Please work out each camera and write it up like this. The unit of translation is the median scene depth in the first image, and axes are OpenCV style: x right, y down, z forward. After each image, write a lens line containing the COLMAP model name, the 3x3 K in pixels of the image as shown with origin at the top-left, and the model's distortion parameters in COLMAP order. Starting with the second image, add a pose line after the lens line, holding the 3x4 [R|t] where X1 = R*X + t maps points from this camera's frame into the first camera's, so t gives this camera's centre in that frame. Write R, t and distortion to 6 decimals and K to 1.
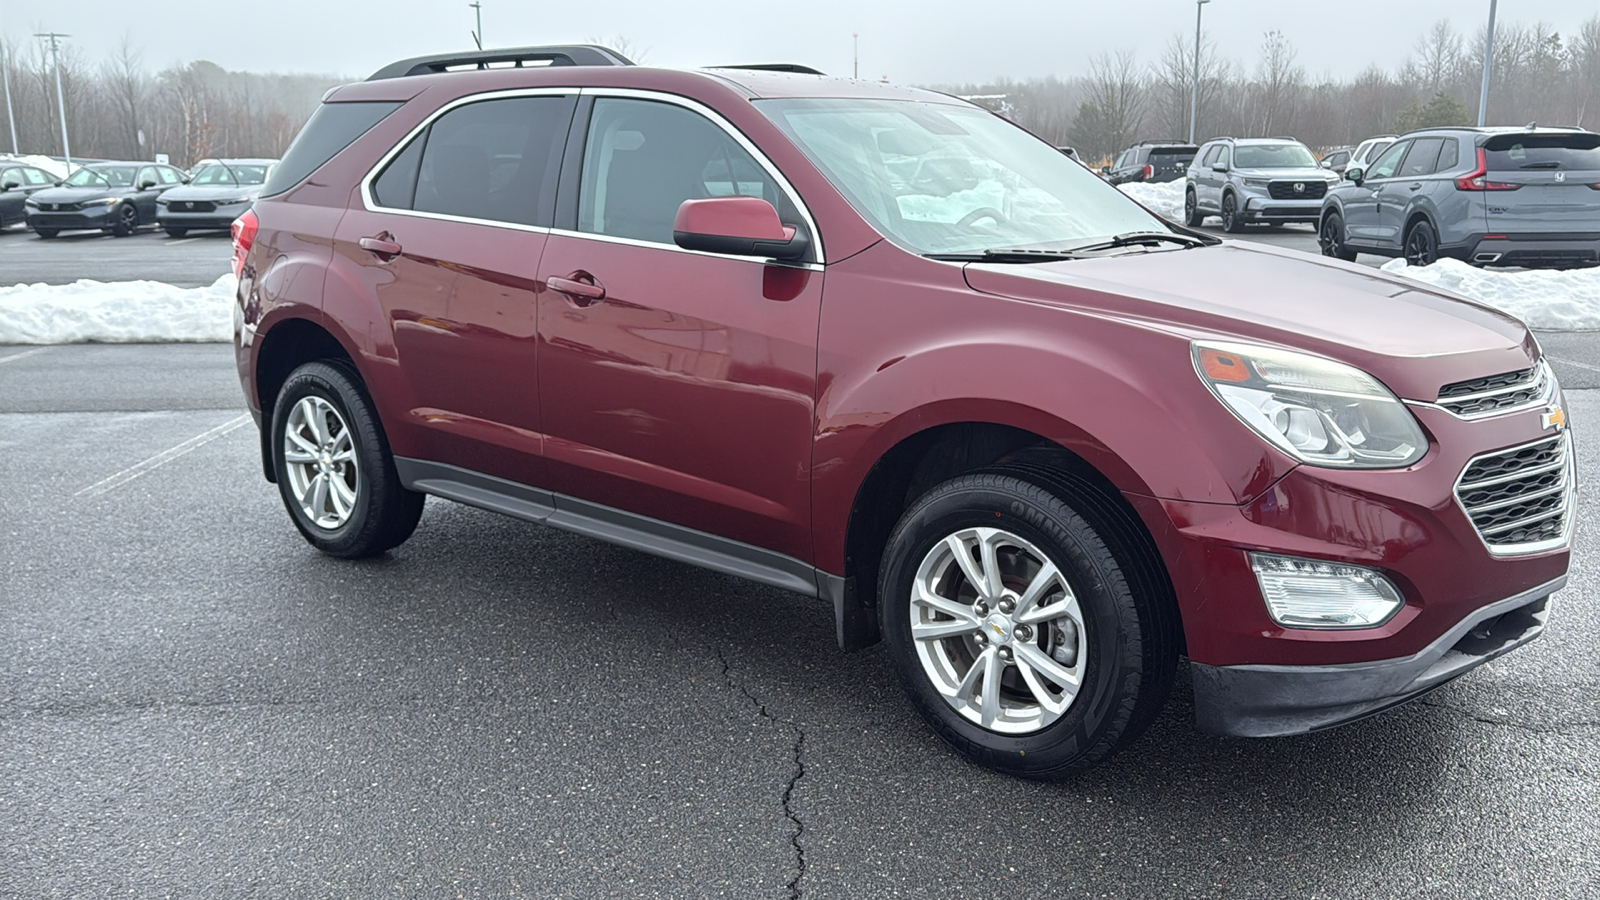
lens RADIAL K [[1360.7, 0, 838.0], [0, 1360.7, 460.1], [0, 0, 1]] dist [0.176181, -0.320177]
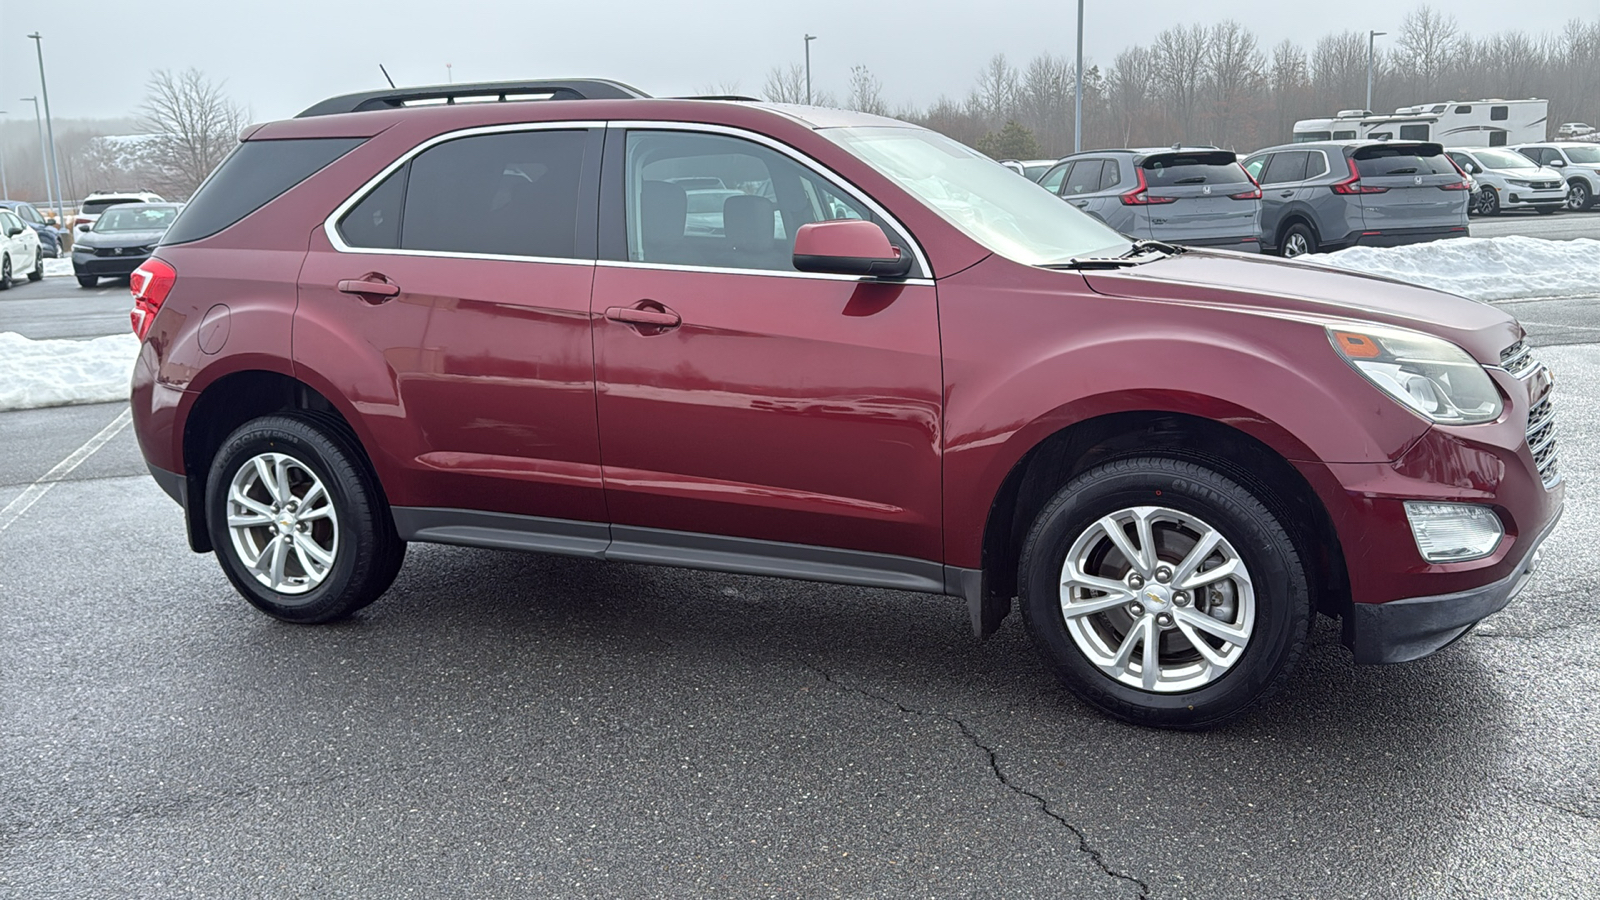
lens RADIAL K [[1356.4, 0, 839.2], [0, 1356.4, 442.9], [0, 0, 1]] dist [0.171247, -0.321141]
pose [[0.958792, -0.079471, 0.272769, -0.382453], [0.088064, 0.995926, -0.019387, -0.001681], [-0.270117, 0.042609, 0.961884, 0.003815]]
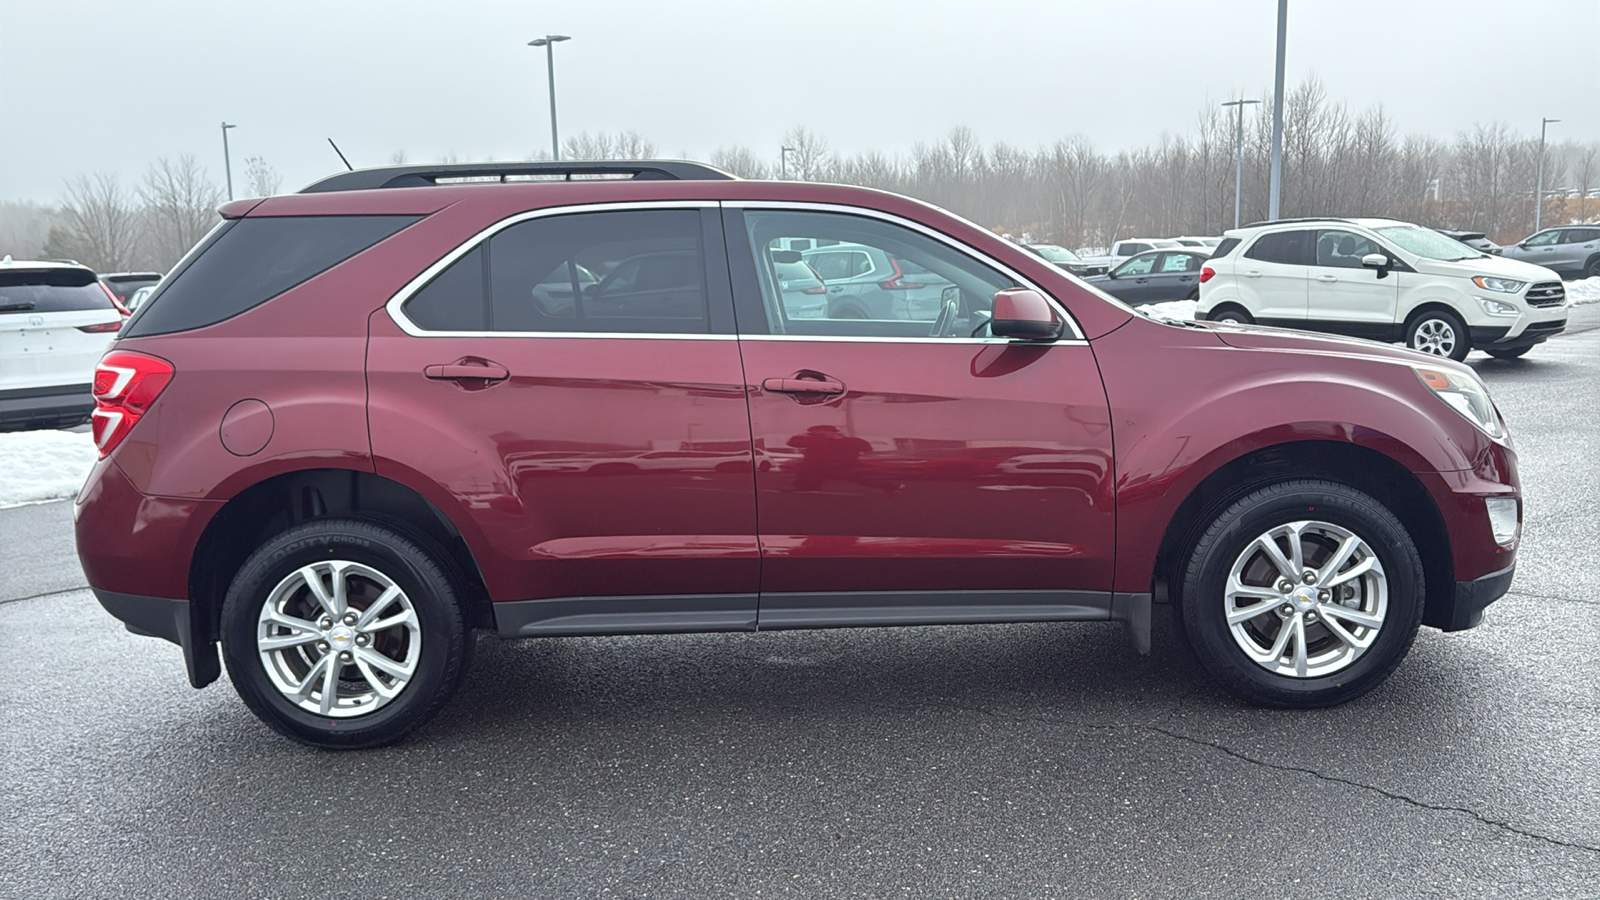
lens RADIAL K [[1365.8, 0, 826.6], [0, 1365.8, 474.5], [0, 0, 1]] dist [0.177470, -0.335223]
pose [[0.761864, -0.122641, 0.636021, -0.974108], [0.171651, 0.985033, -0.015674, -0.046820], [-0.624579, 0.121115, 0.771513, 0.224546]]
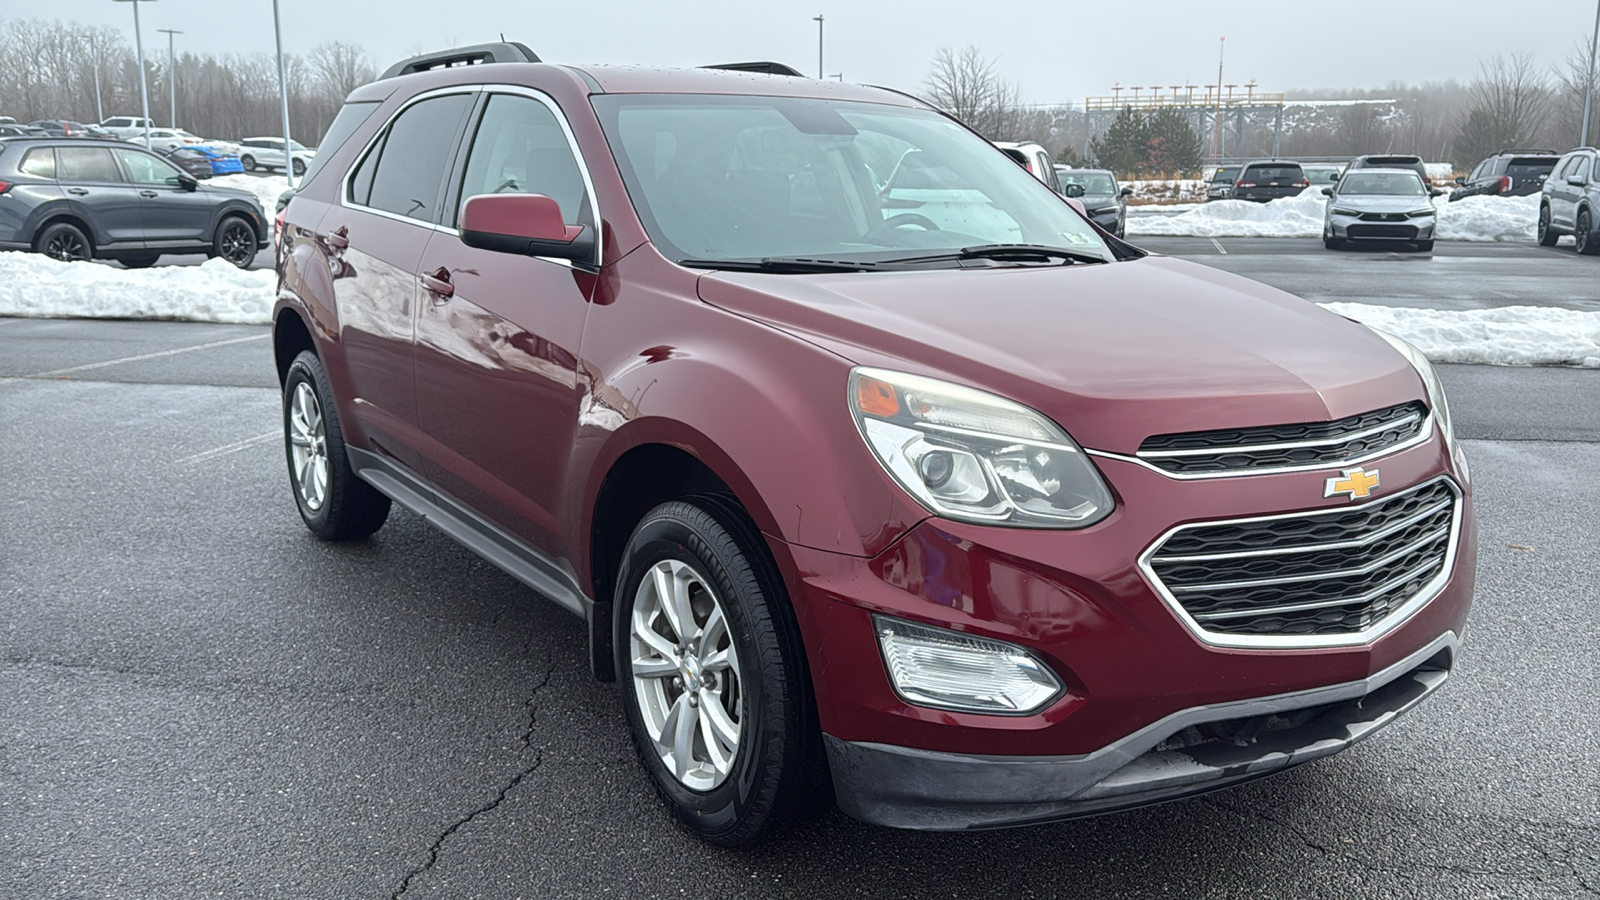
lens RADIAL K [[1360.7, 0, 838.0], [0, 1360.7, 460.1], [0, 0, 1]] dist [0.176181, -0.320177]
pose [[0.964119, 0.066108, -0.257109, 0.399708], [-0.067701, 0.997702, 0.002660, -0.024473], [0.256694, 0.014842, 0.966379, 0.132595]]
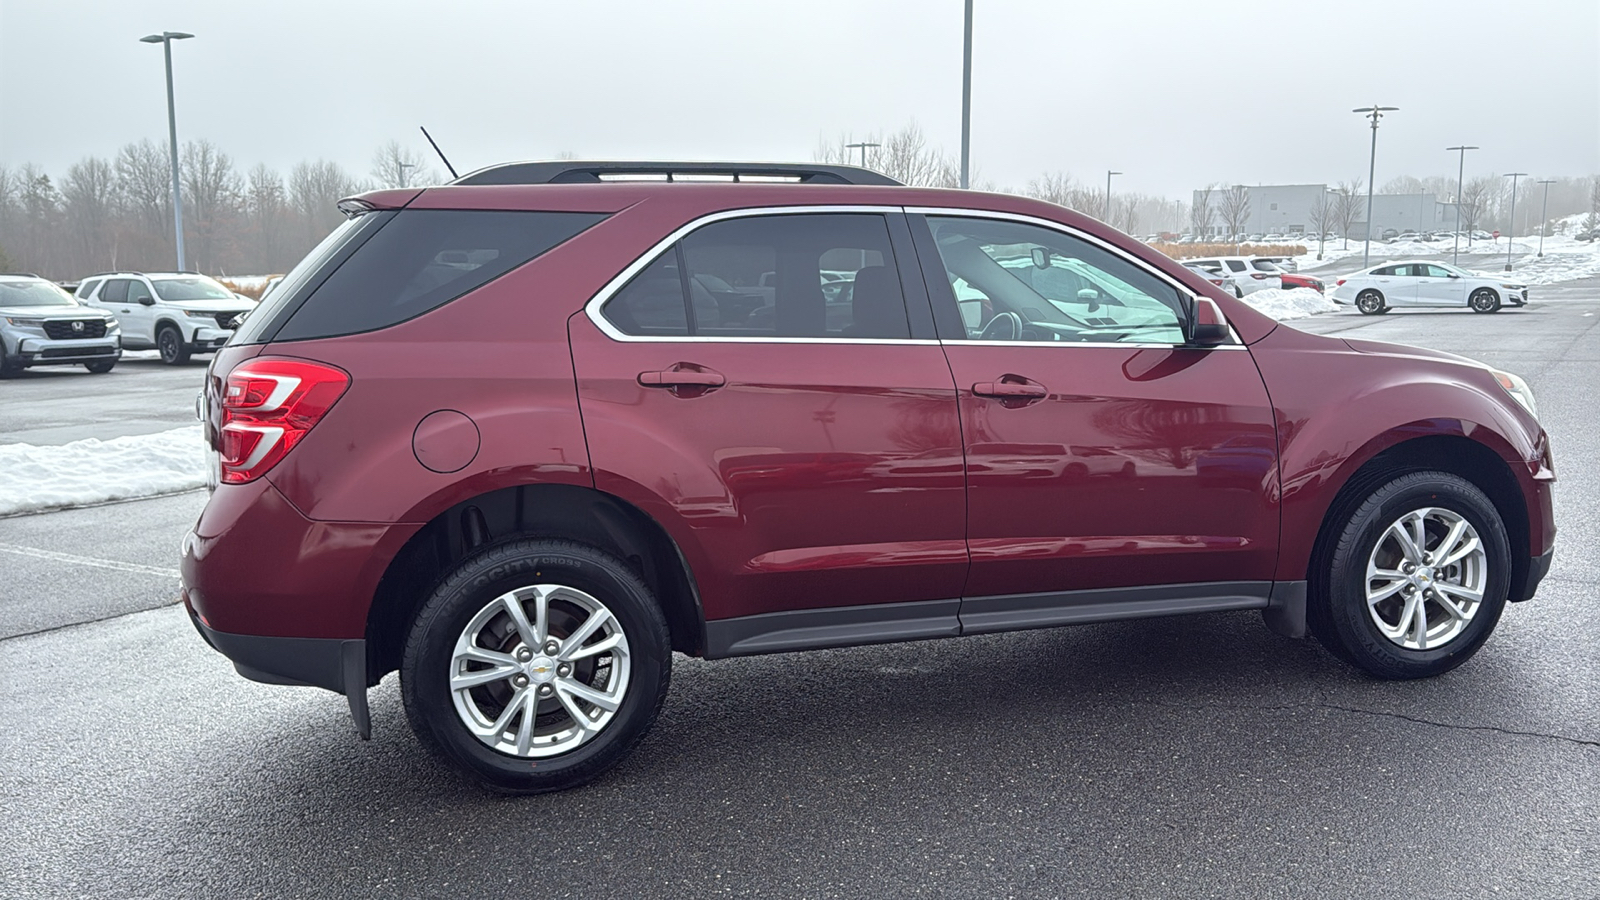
lens RADIAL K [[1360.7, 0, 838.0], [0, 1360.7, 460.1], [0, 0, 1]] dist [0.176181, -0.320177]
pose [[0.537372, -0.118177, 0.835024, -1.316134], [0.199080, 0.979926, 0.010569, -0.127243], [-0.819511, 0.160557, 0.550111, 0.620746]]
